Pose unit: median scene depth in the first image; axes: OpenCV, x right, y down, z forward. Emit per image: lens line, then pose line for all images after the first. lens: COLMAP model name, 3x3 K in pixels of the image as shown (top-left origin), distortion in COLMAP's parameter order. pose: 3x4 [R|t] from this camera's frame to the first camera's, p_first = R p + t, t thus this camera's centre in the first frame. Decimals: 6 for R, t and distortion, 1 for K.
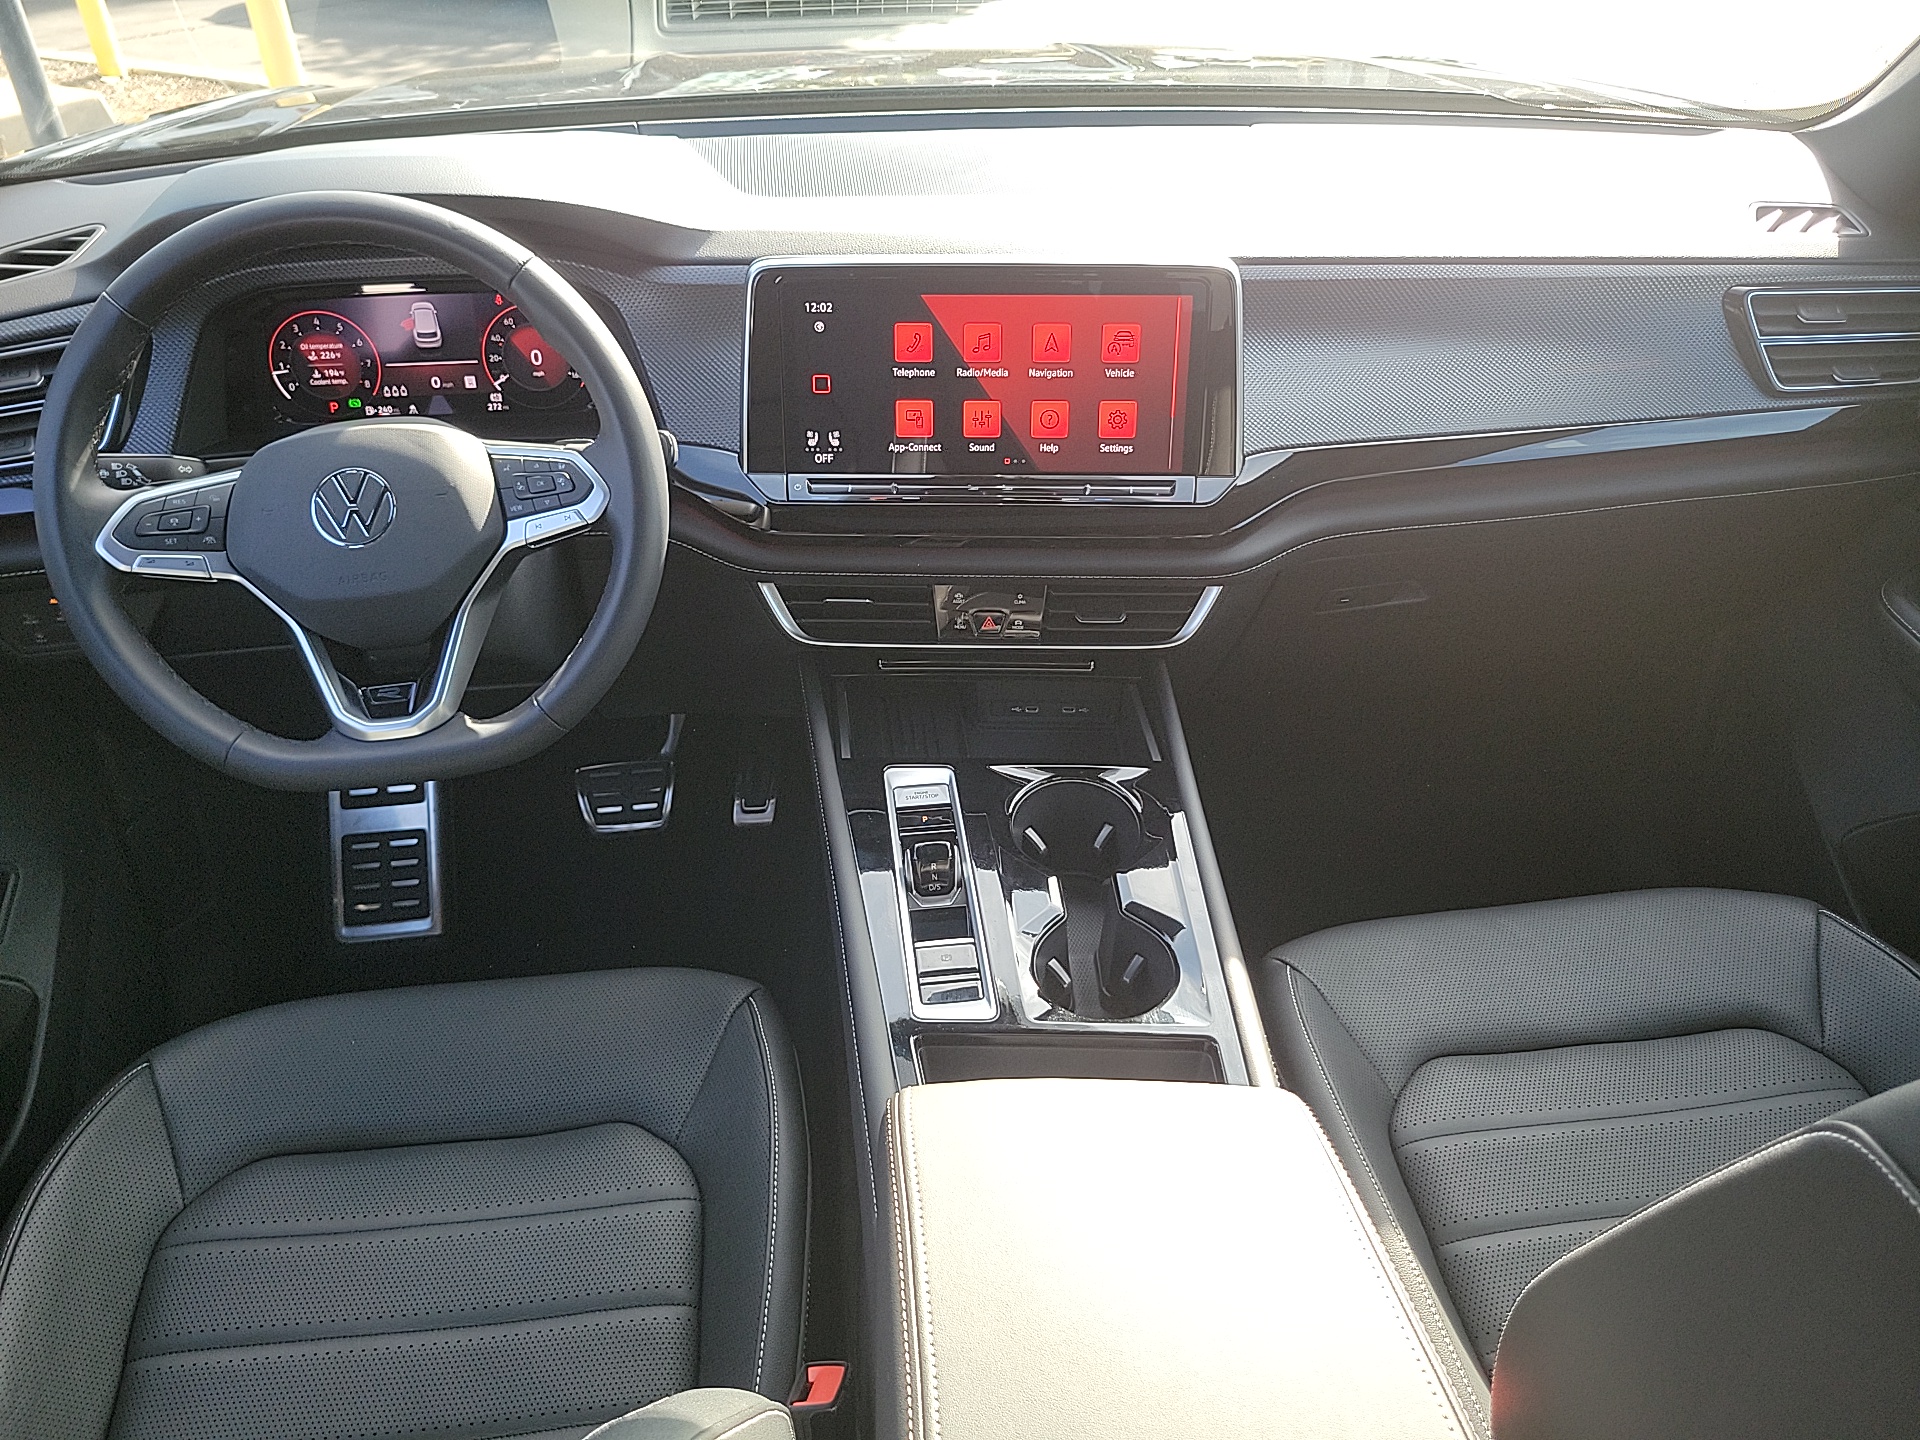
lens RADIAL K [[1641.9, 0, 1093.3], [0, 1641.9, 716.0], [0, 0, 1]] dist [-0.004489, -0.004365]
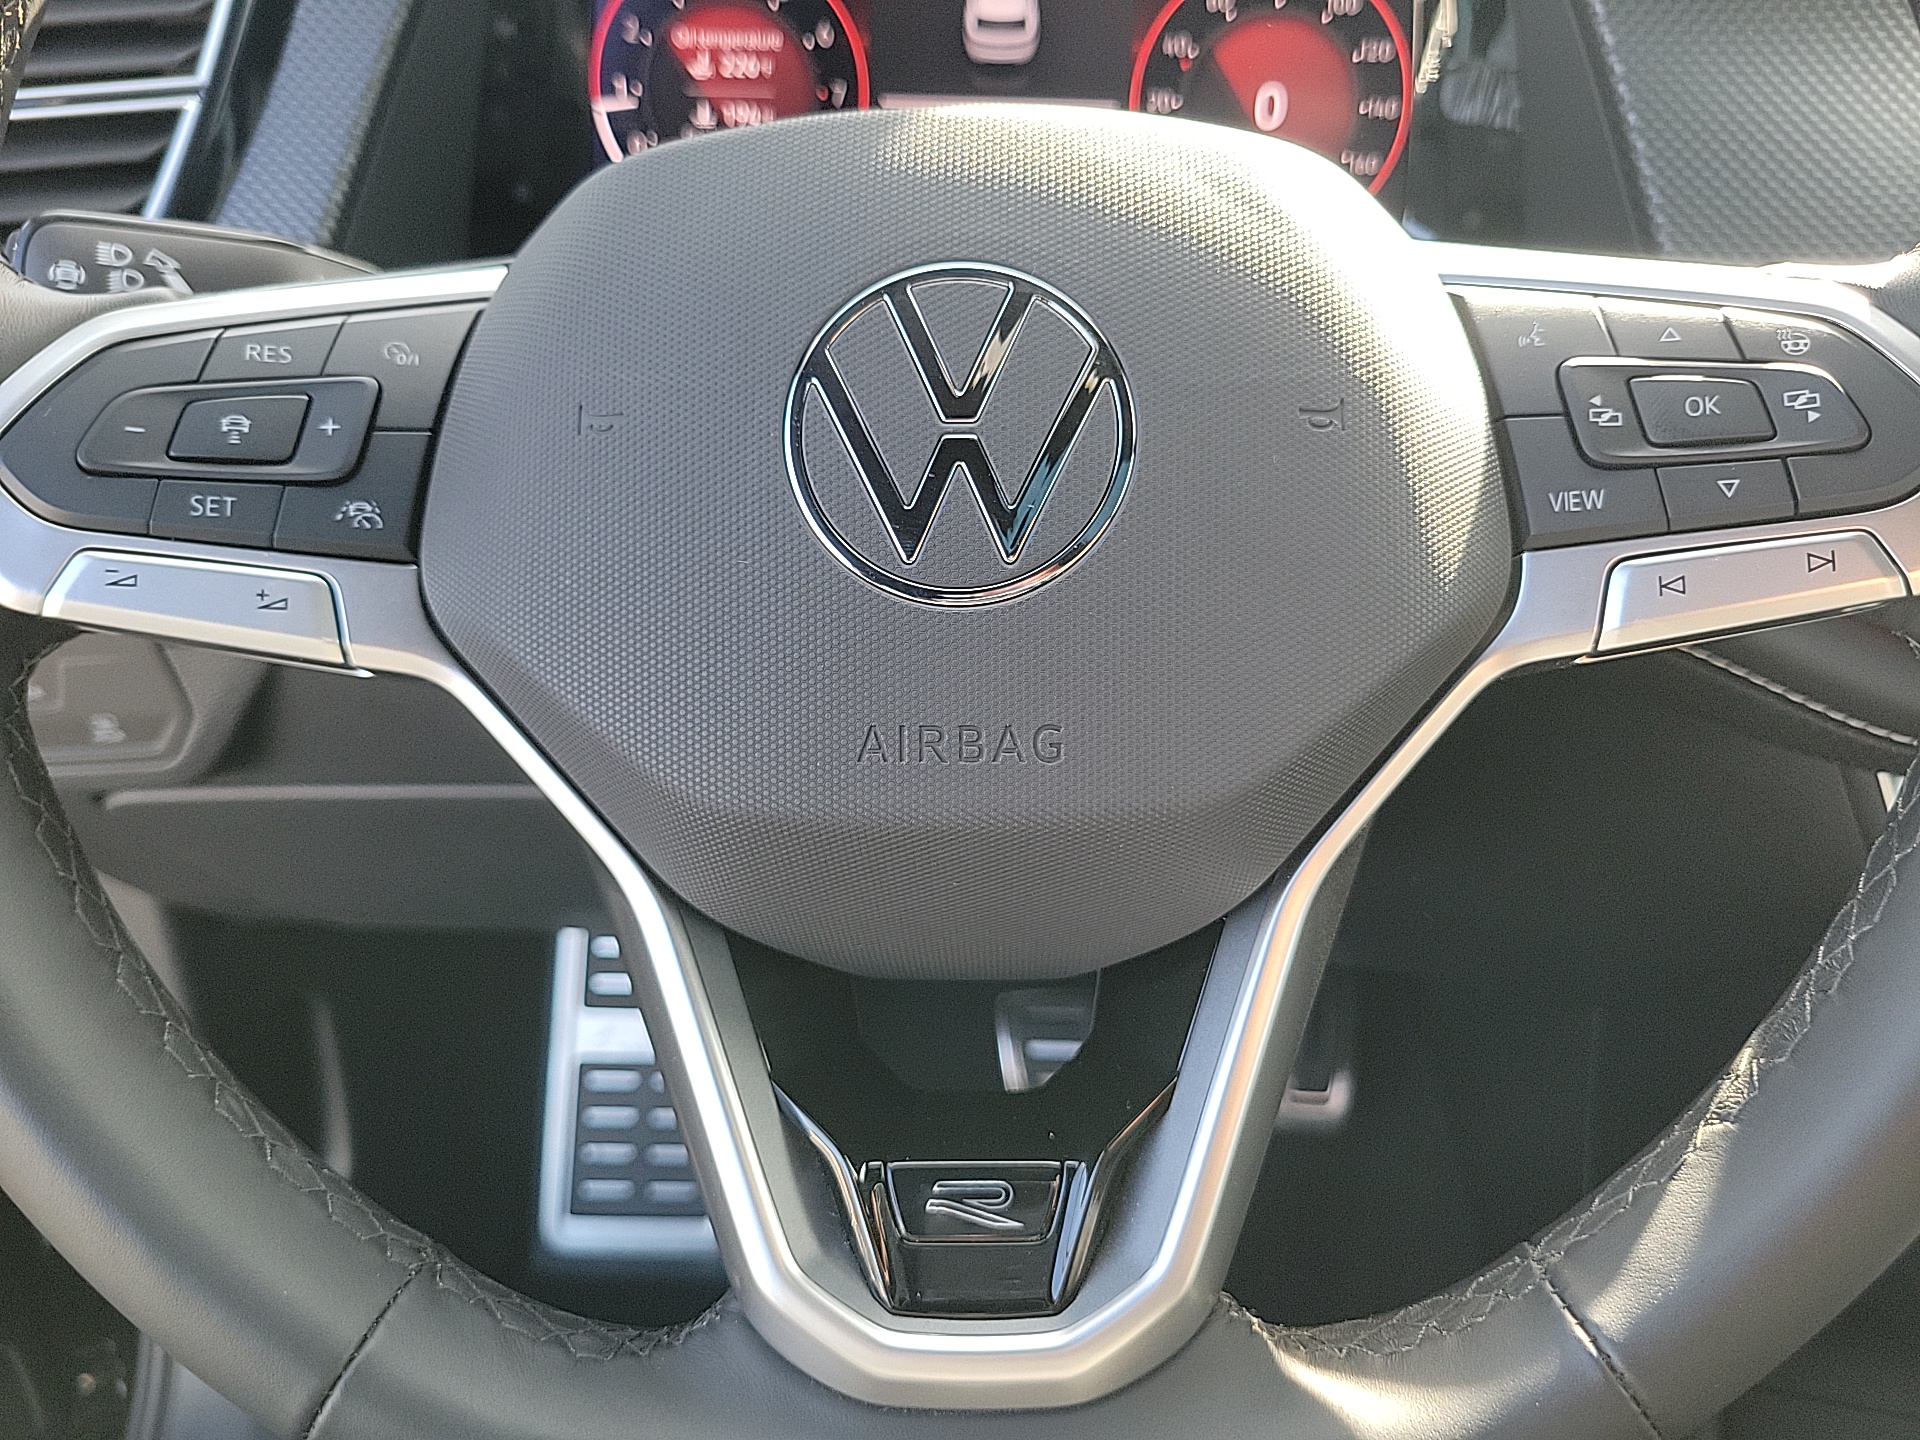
lens RADIAL K [[1511.0, 0, 960.0], [0, 1511.0, 720.0], [0, 0, 1]] dist [-0.038965, -0.001509]
pose [[0.982551, 0.111945, -0.148531, -0.404980], [-0.113682, 0.993512, -0.003231, -0.084504], [0.147206, 0.020060, 0.988902, 0.774801]]
